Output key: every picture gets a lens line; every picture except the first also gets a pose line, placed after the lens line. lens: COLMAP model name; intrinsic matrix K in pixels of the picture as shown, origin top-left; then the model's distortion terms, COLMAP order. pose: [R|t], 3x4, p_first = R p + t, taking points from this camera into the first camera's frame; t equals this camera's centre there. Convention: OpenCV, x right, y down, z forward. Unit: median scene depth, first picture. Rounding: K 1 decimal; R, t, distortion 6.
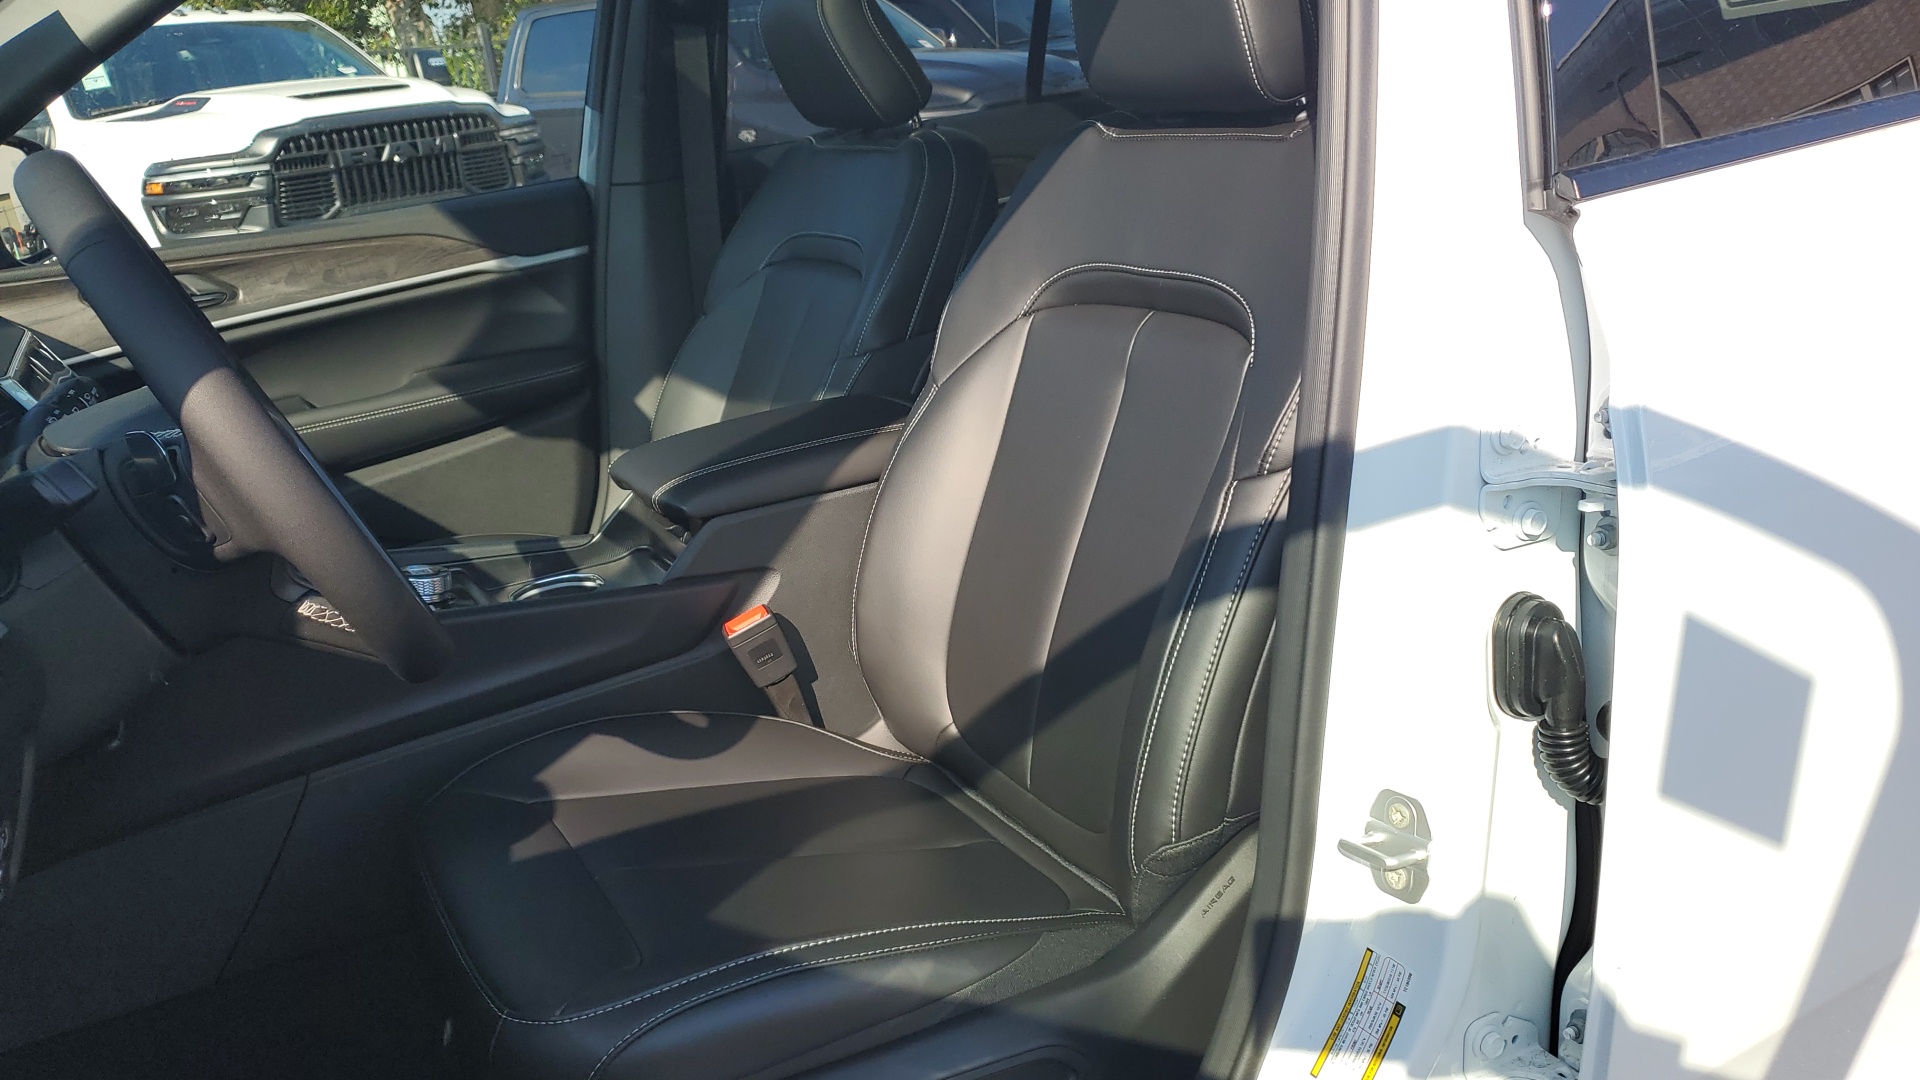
lens RADIAL K [[1481.4, 0, 953.9], [0, 1481.4, 548.6], [0, 0, 1]] dist [0.015553, 0.017636]
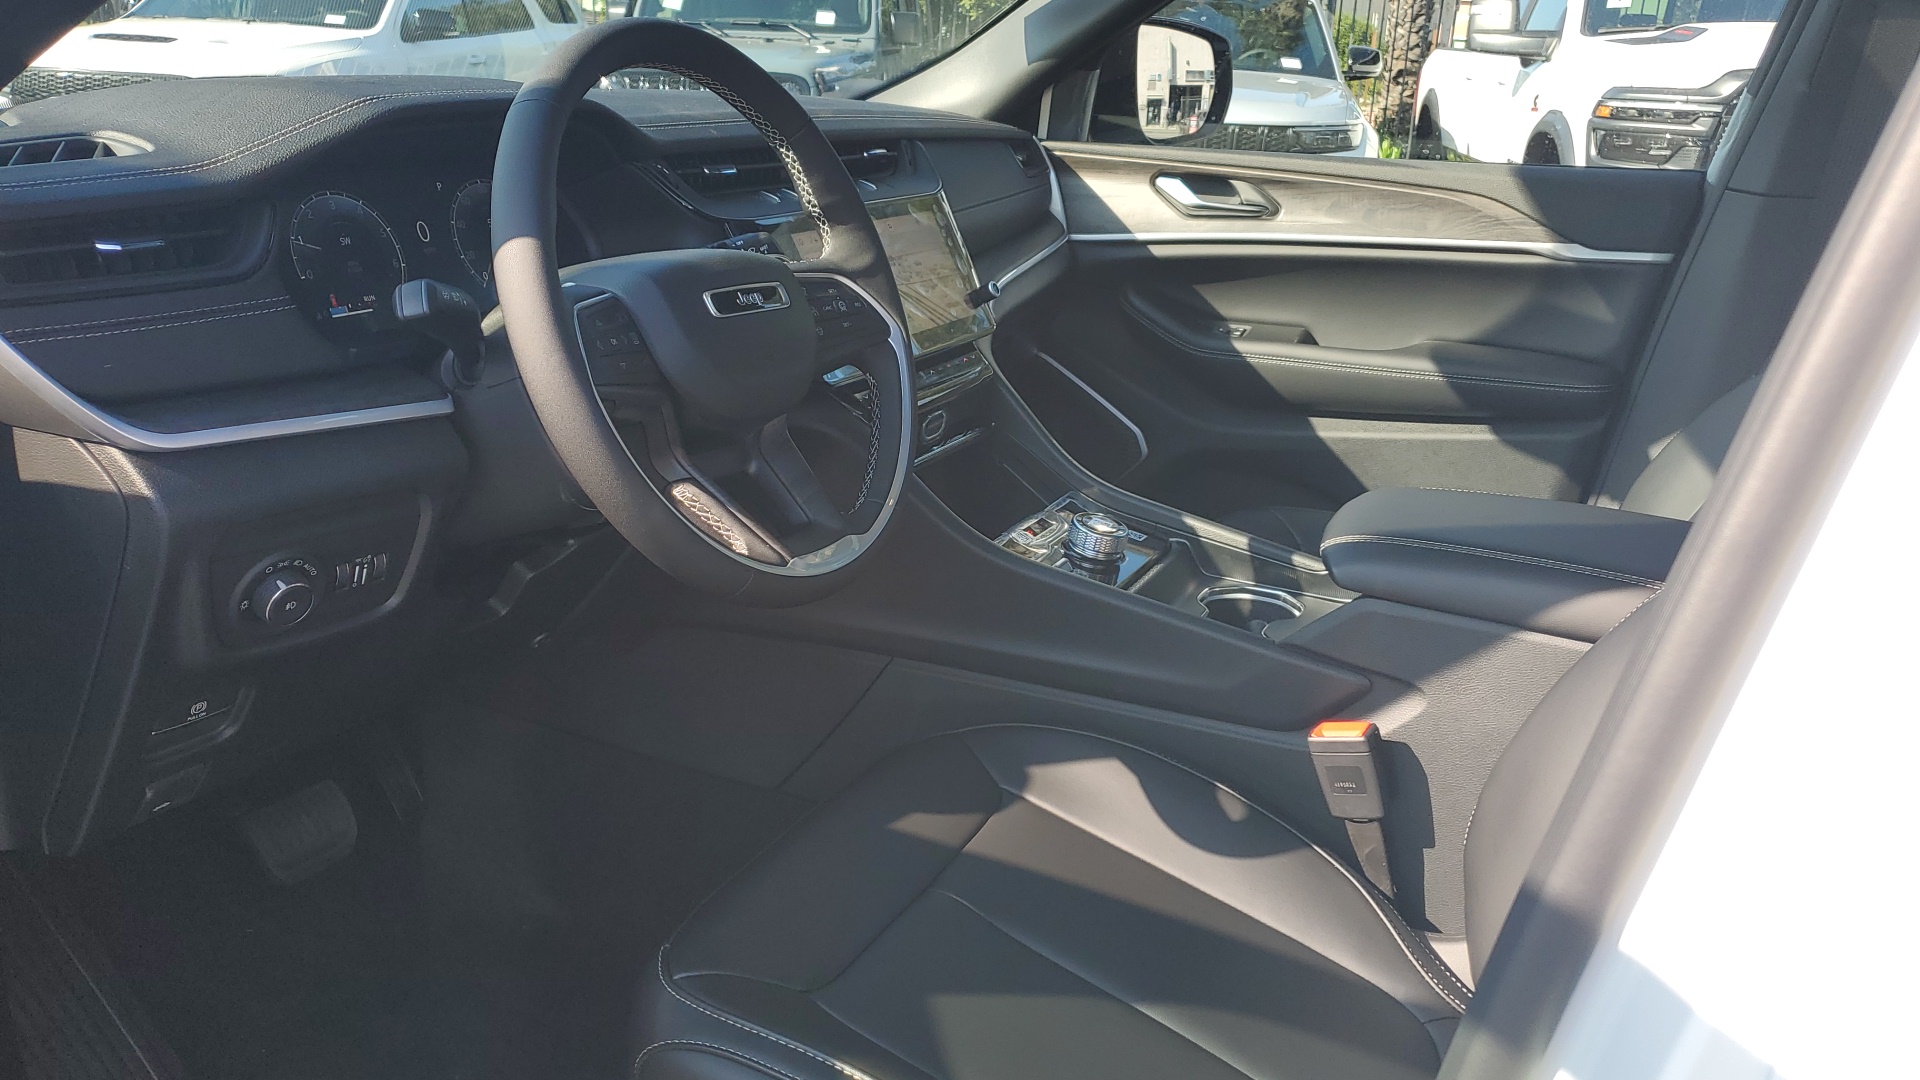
lens RADIAL K [[1481.4, 0, 973.2], [0, 1481.4, 559.9], [0, 0, 1]] dist [0.015553, 0.017636]
pose [[0.580331, 0.394997, -0.712175, 0.183973], [-0.359746, 0.908890, 0.210955, -0.088011], [0.730615, 0.133778, 0.669556, 0.199138]]
